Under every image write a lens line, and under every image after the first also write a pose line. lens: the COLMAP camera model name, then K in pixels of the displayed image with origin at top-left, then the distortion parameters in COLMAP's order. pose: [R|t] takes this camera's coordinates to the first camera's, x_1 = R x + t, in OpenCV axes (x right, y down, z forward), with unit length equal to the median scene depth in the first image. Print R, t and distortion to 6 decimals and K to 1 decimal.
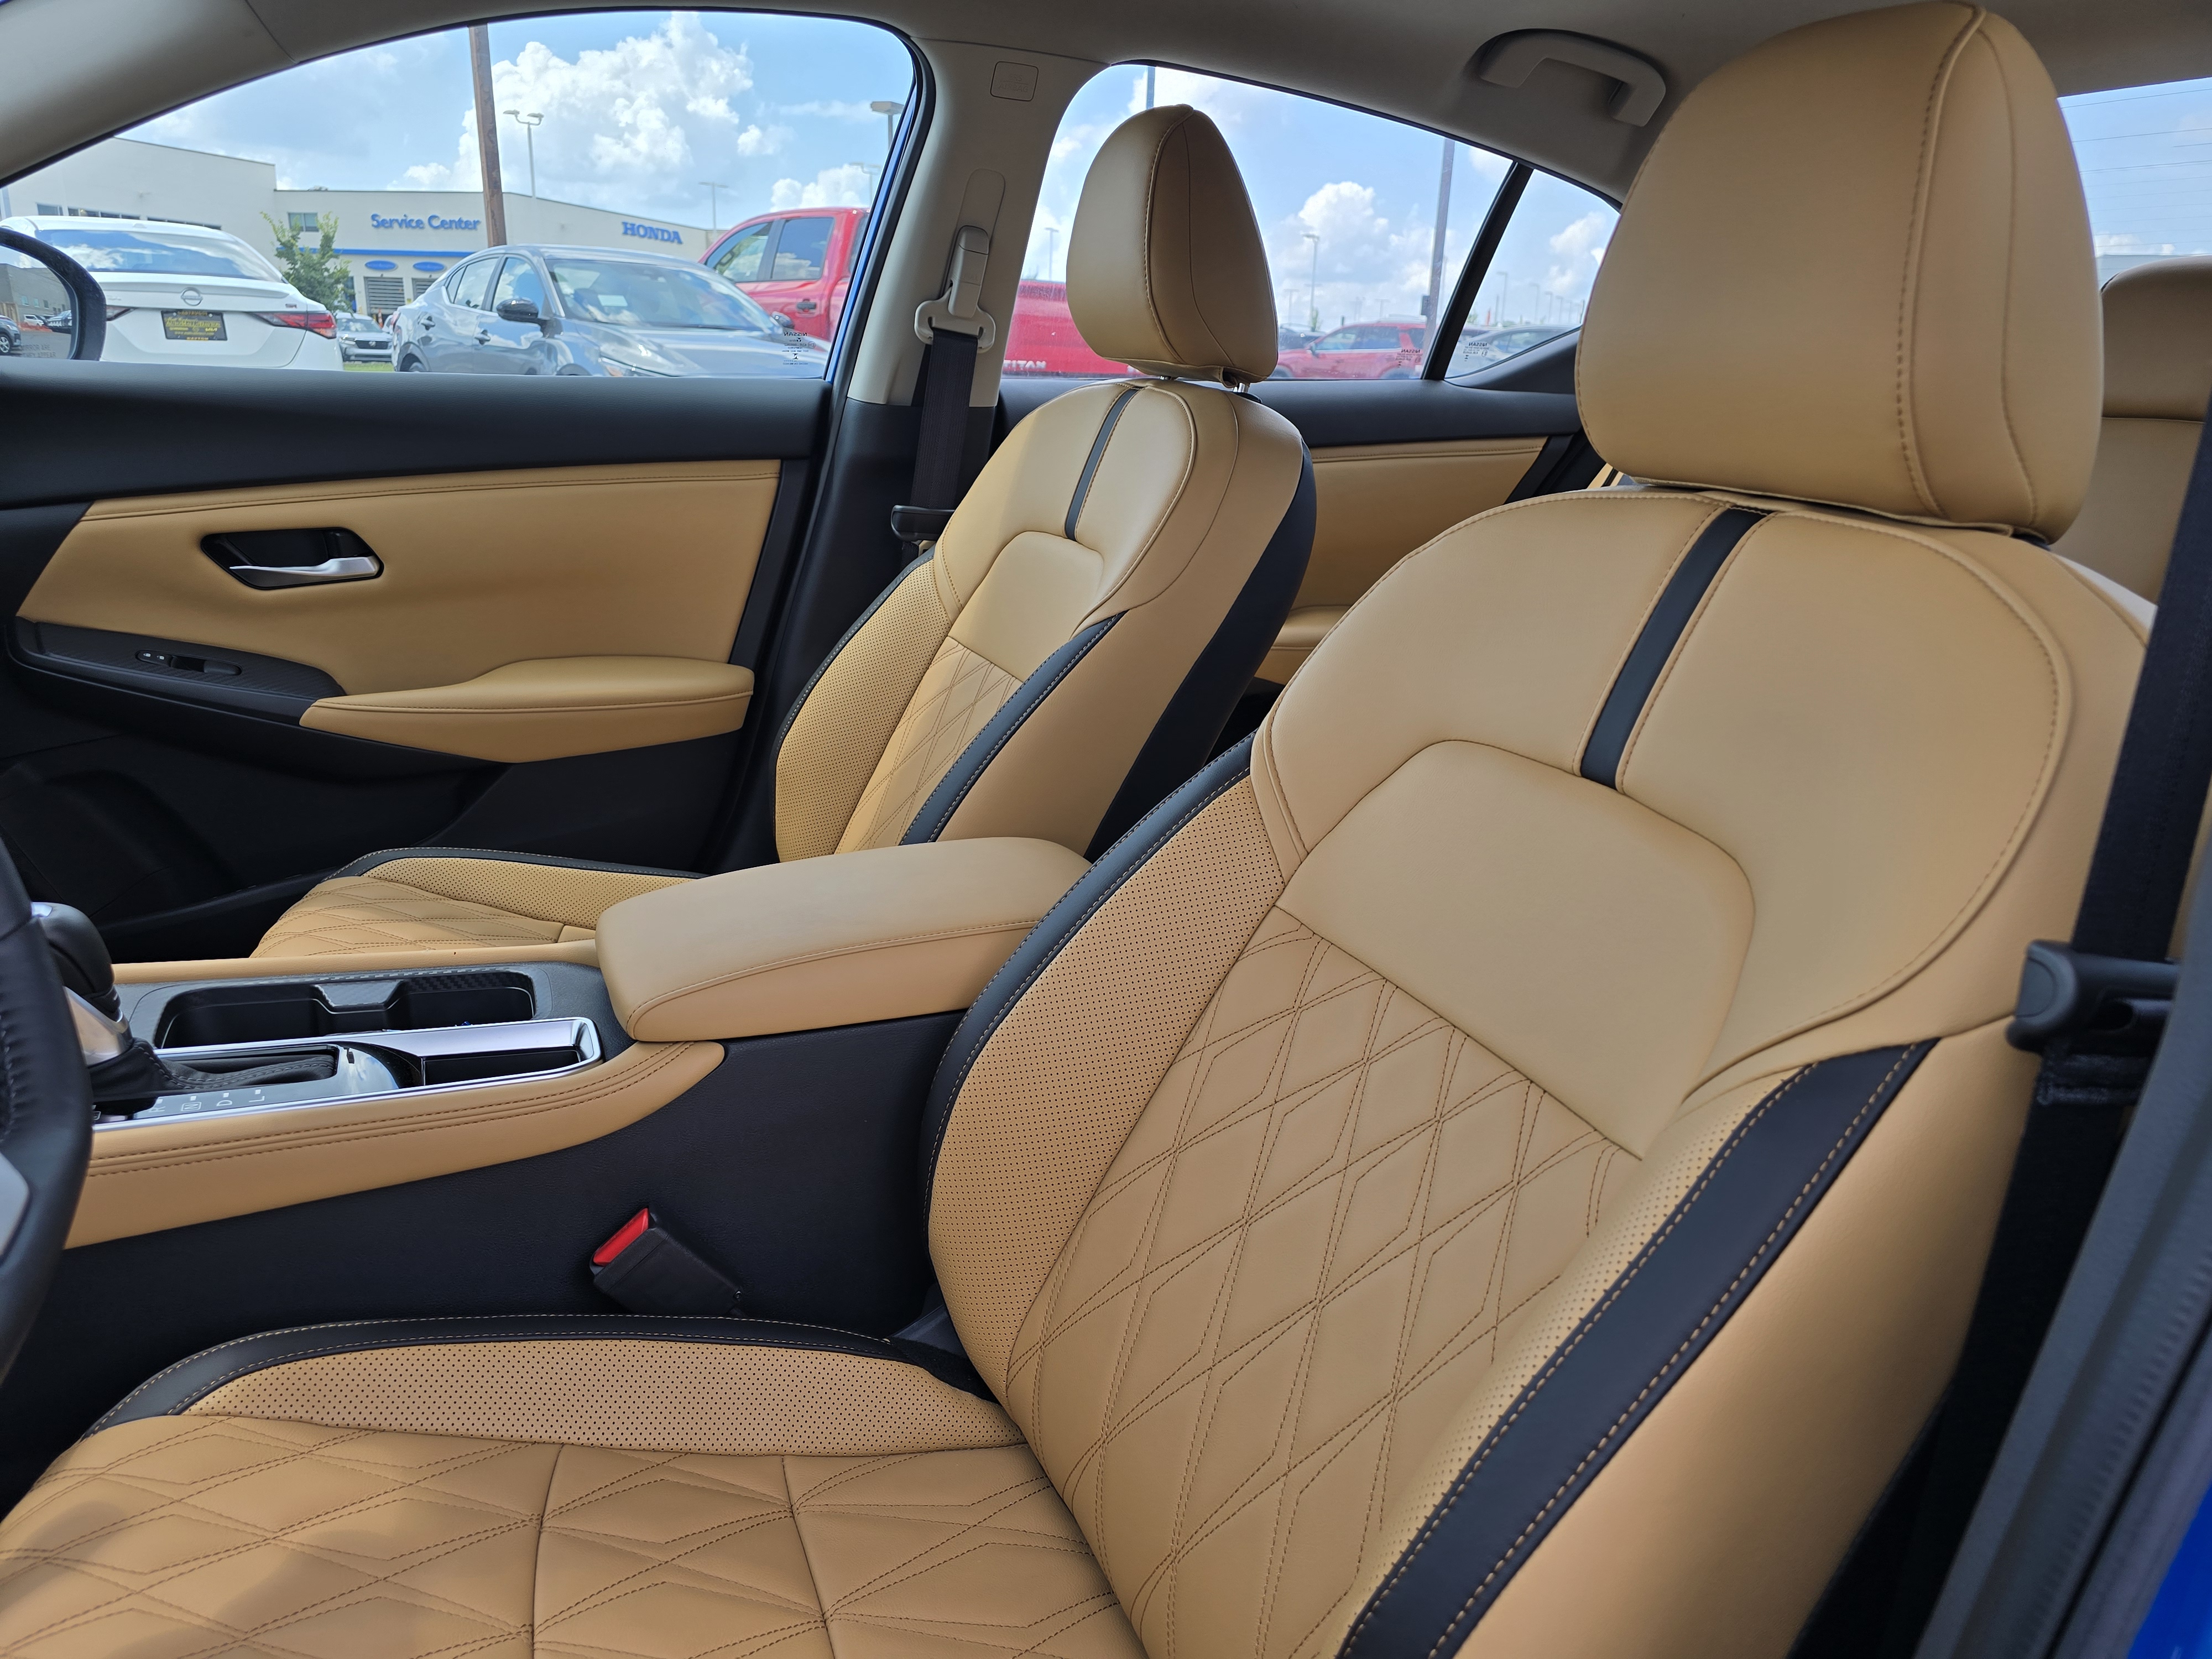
lens RADIAL K [[1542.8, 0, 1124.1], [0, 1542.8, 827.4], [0, 0, 1]] dist [0.012637, -0.033529]
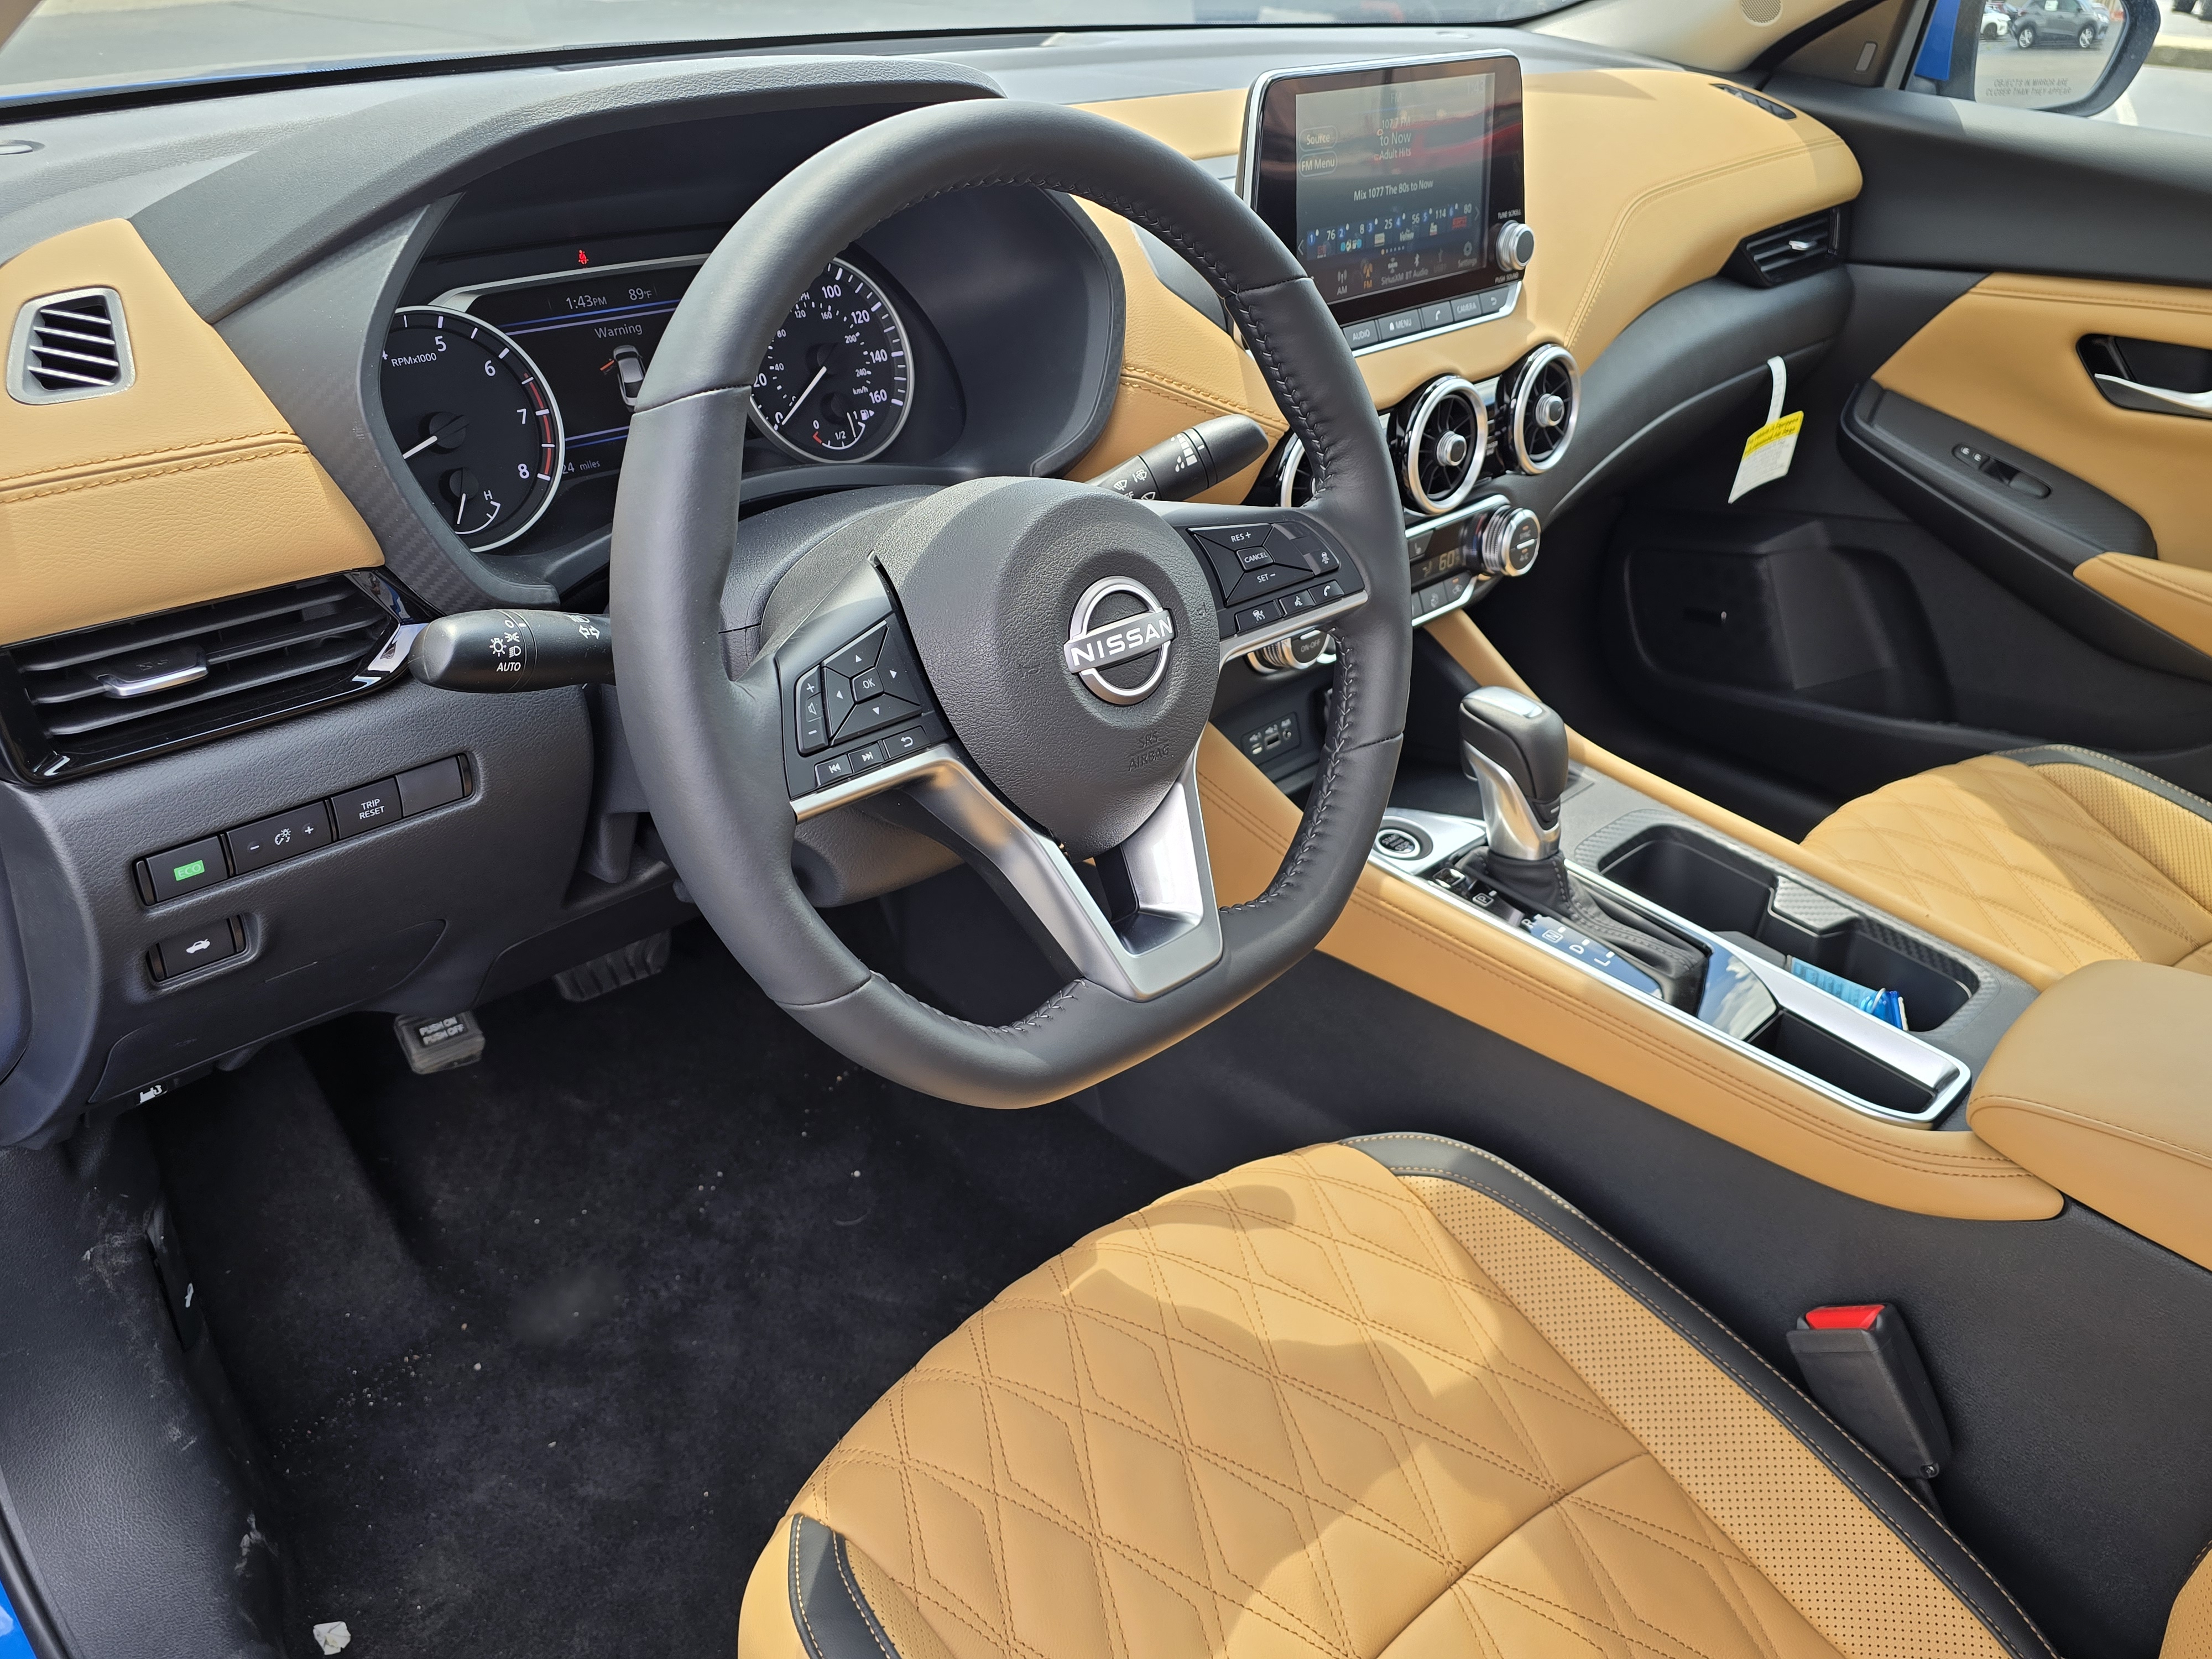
lens RADIAL K [[1734.3, 0, 1126.3], [0, 1734.3, 821.8], [0, 0, 1]] dist [0.069842, -0.095155]
pose [[0.364849, 0.433725, -0.823874, 0.215011], [-0.300670, 0.892347, 0.336622, -0.188995], [0.881183, 0.124898, 0.455979, 0.193472]]
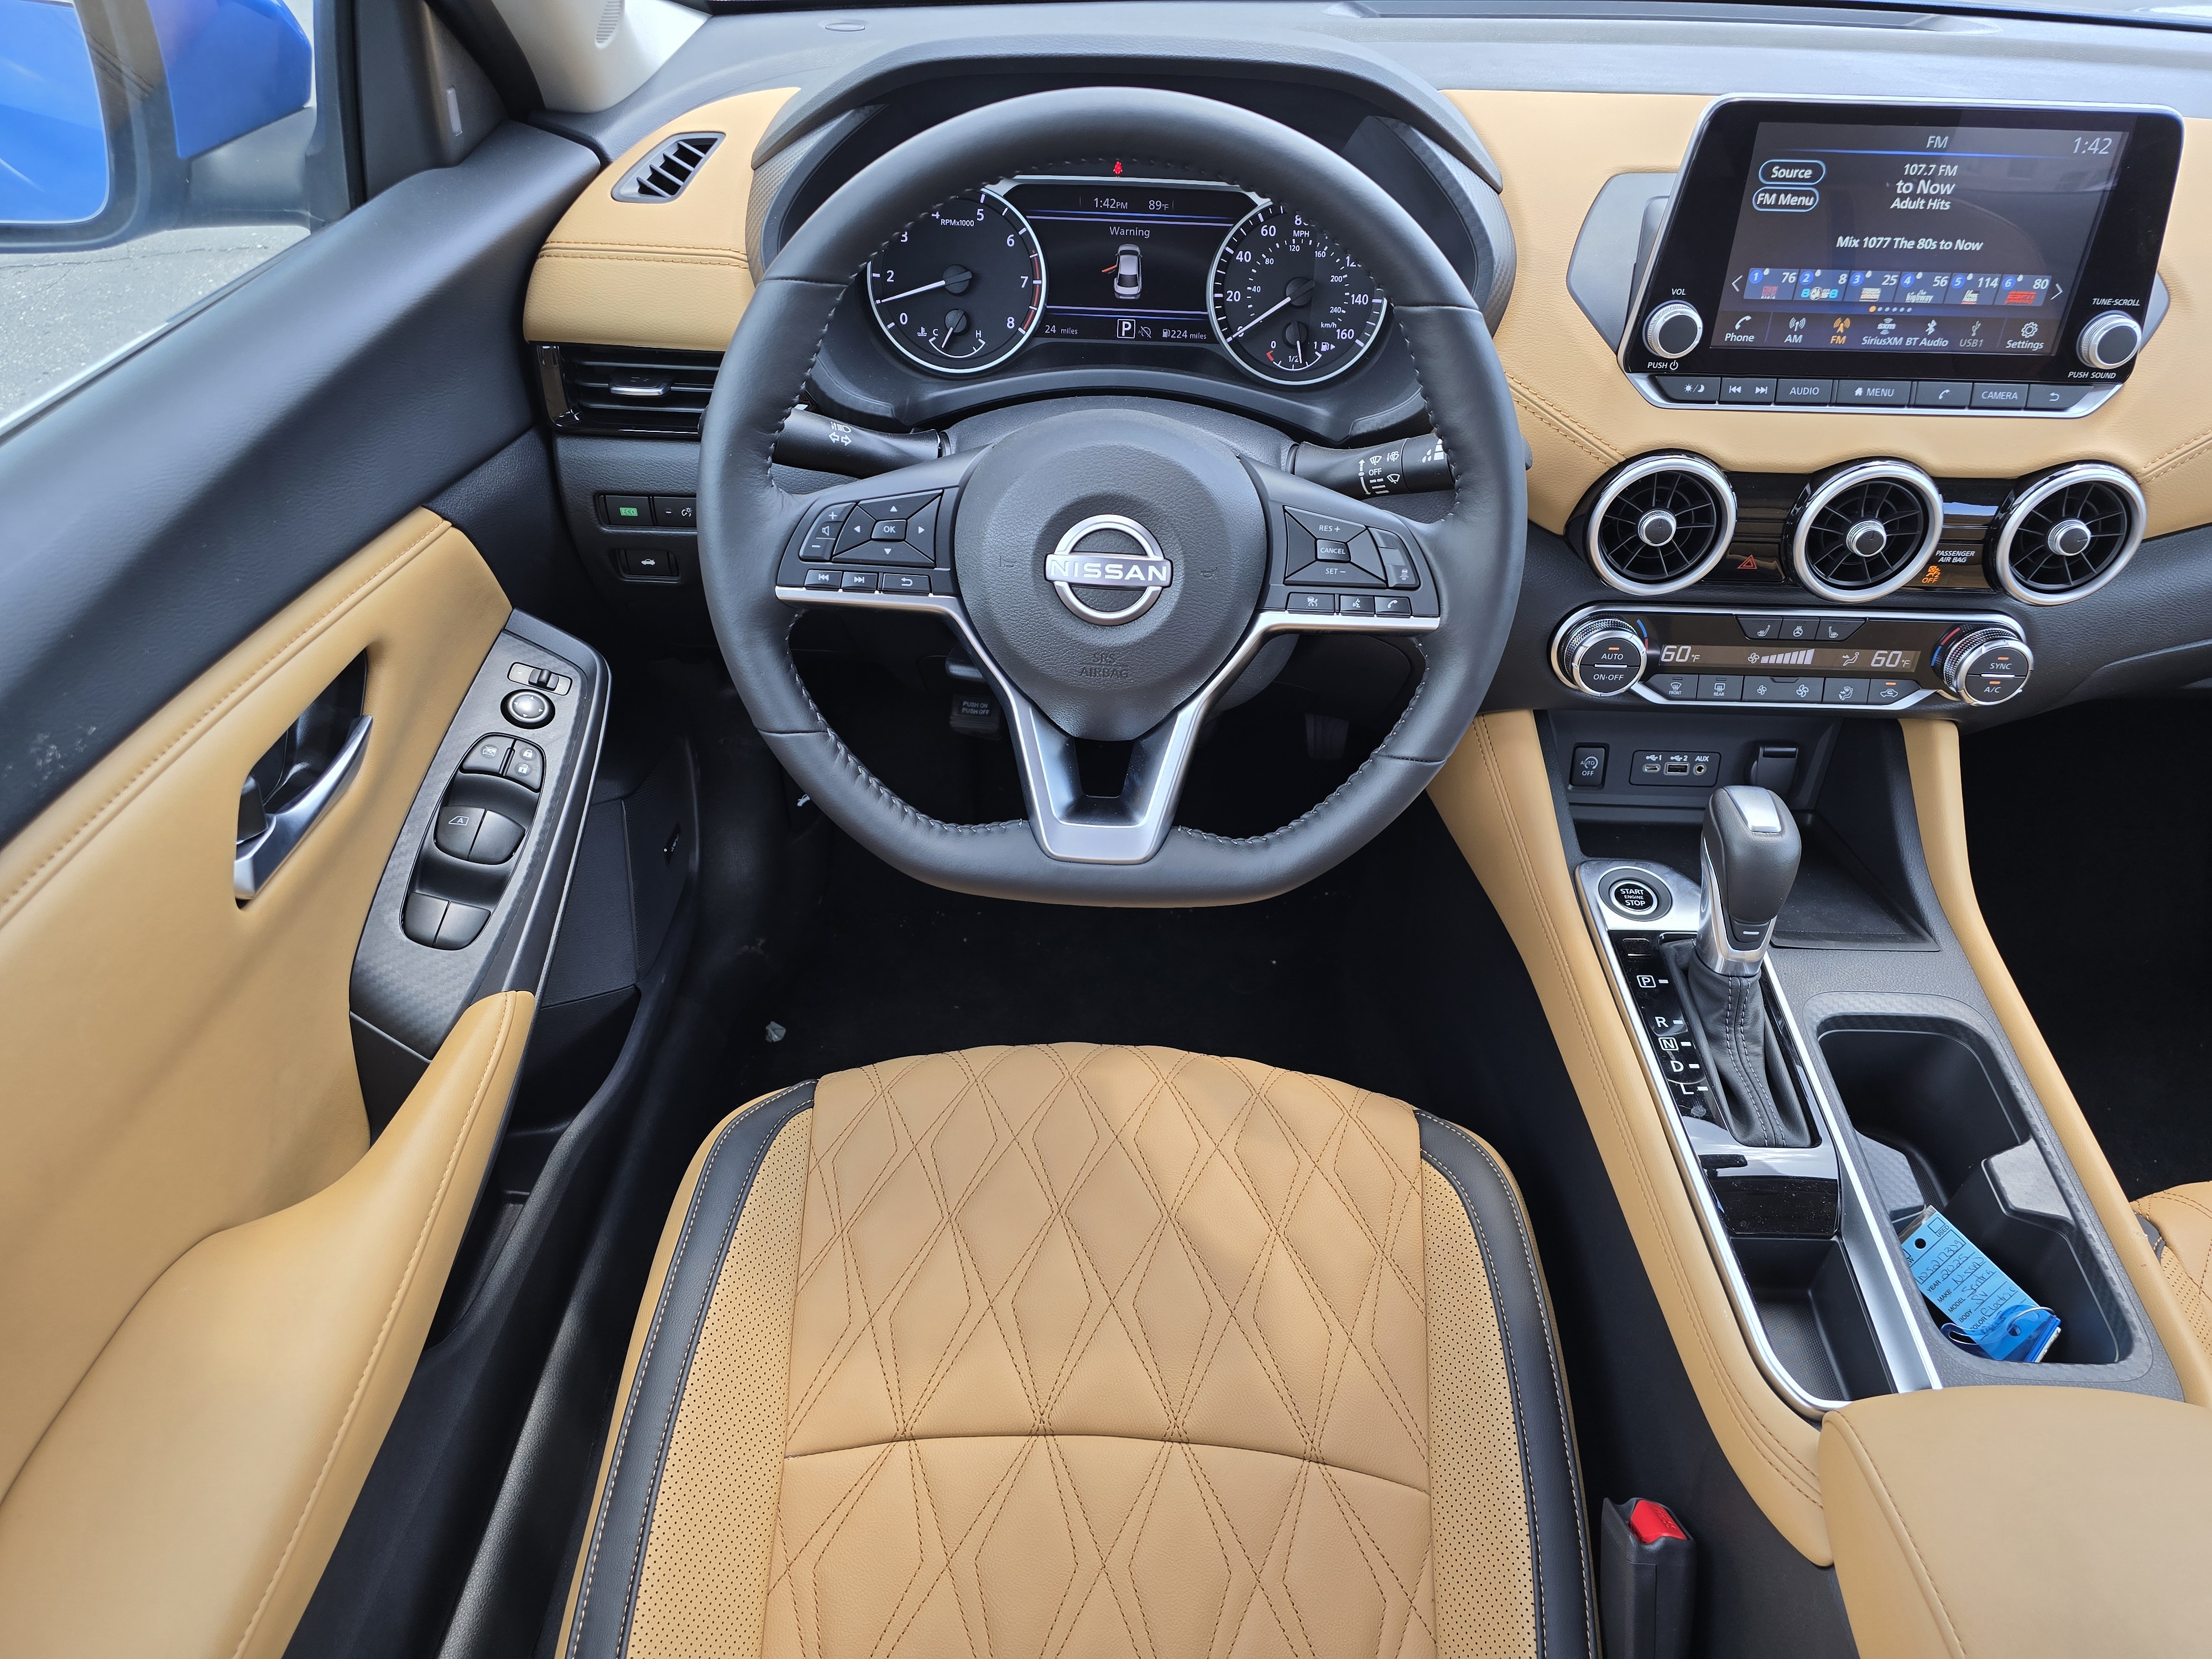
lens RADIAL K [[1498.6, 0, 1130.6], [0, 1498.6, 833.0], [0, 0, 1]] dist [0.056490, -0.058428]
pose [[-0.421535, 0.514866, -0.746473, 0.202873], [-0.313263, 0.689824, 0.652694, -0.420266], [0.850984, 0.508976, -0.129497, 0.703528]]
